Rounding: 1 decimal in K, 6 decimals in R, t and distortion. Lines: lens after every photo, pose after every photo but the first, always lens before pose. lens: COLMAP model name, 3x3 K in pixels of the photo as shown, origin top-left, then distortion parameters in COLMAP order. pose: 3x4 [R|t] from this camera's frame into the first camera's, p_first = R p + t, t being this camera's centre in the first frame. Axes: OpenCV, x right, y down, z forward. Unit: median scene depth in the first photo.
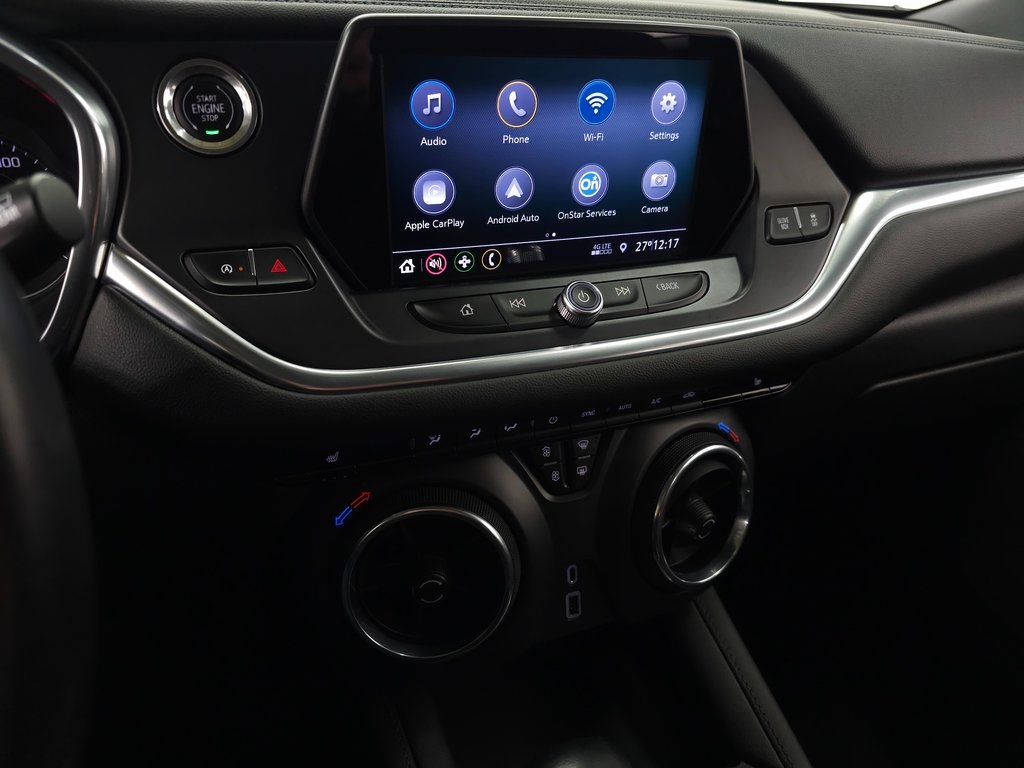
lens RADIAL K [[689.2, 0, 513.1], [0, 689.2, 381.3], [0, 0, 1]] dist [0.034629, -0.047928]
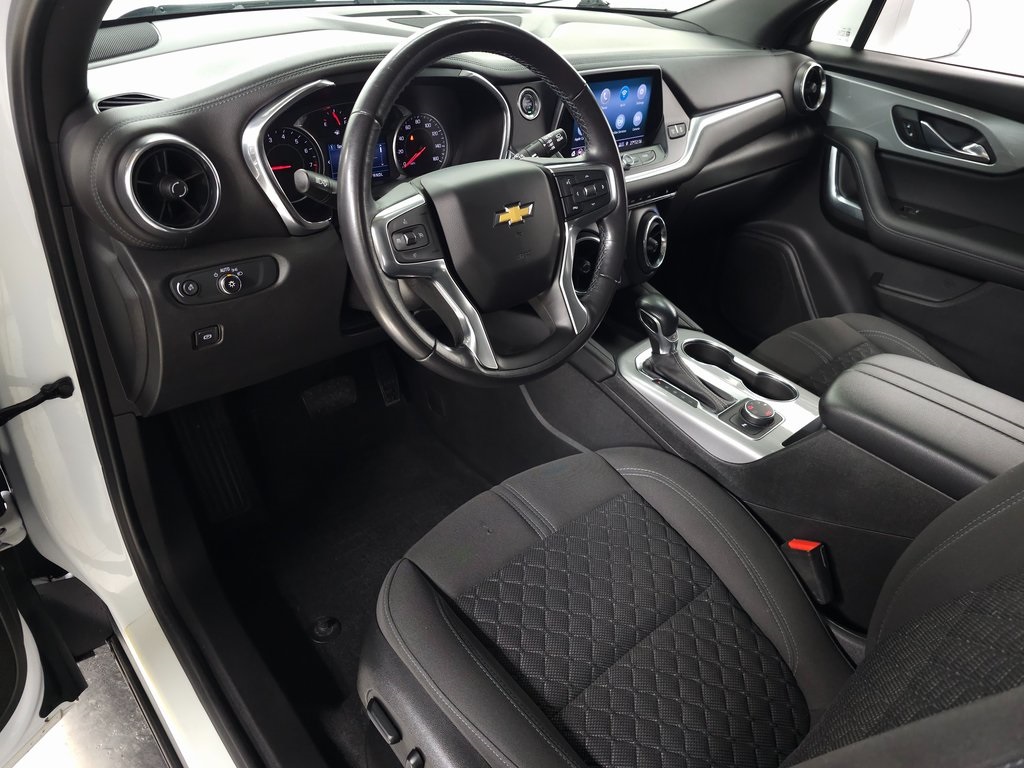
lens RADIAL K [[689.2, 0, 495.4], [0, 689.2, 385.0], [0, 0, 1]] dist [0.034629, -0.047928]
pose [[0.941123, -0.167552, 0.293621, -1.471474], [0.135911, 0.982780, 0.125188, 0.382869], [-0.309540, -0.077911, 0.947689, -1.748554]]
